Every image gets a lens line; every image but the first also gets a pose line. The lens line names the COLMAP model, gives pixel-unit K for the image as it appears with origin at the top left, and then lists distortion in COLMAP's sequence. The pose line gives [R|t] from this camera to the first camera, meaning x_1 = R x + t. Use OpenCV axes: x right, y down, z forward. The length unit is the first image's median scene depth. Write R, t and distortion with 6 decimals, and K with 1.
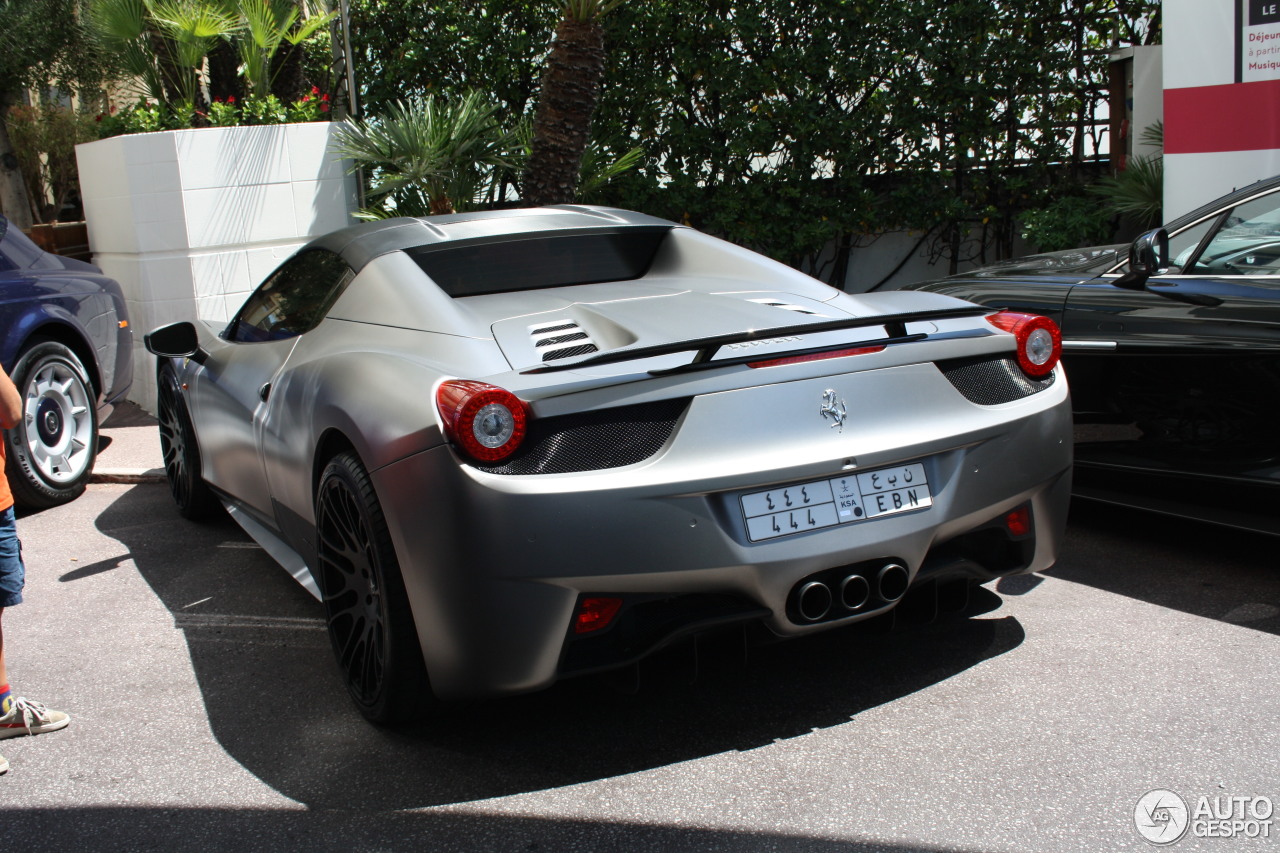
lens RADIAL K [[1416.4, 0, 593.5], [0, 1416.4, 428.0], [0, 0, 1]] dist [-0.048998, 0.019291]
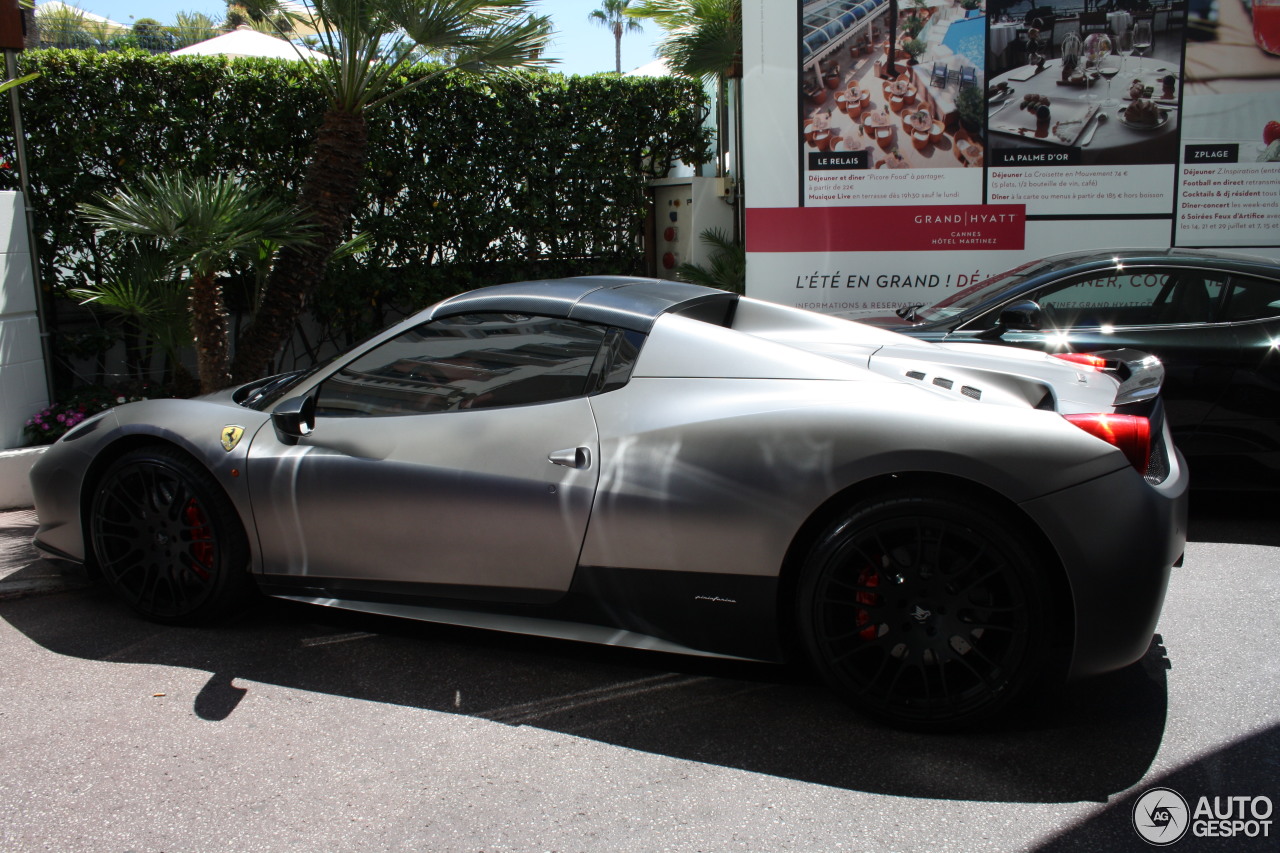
lens RADIAL K [[1095.6, 0, 607.3], [0, 1095.6, 425.6], [0, 0, 1]] dist [-0.123921, 0.107530]
pose [[0.726952, -0.070955, 0.683012, -0.610257], [0.097723, 0.995213, -0.000623, -0.038856], [-0.679699, 0.067199, 0.730407, 0.365815]]
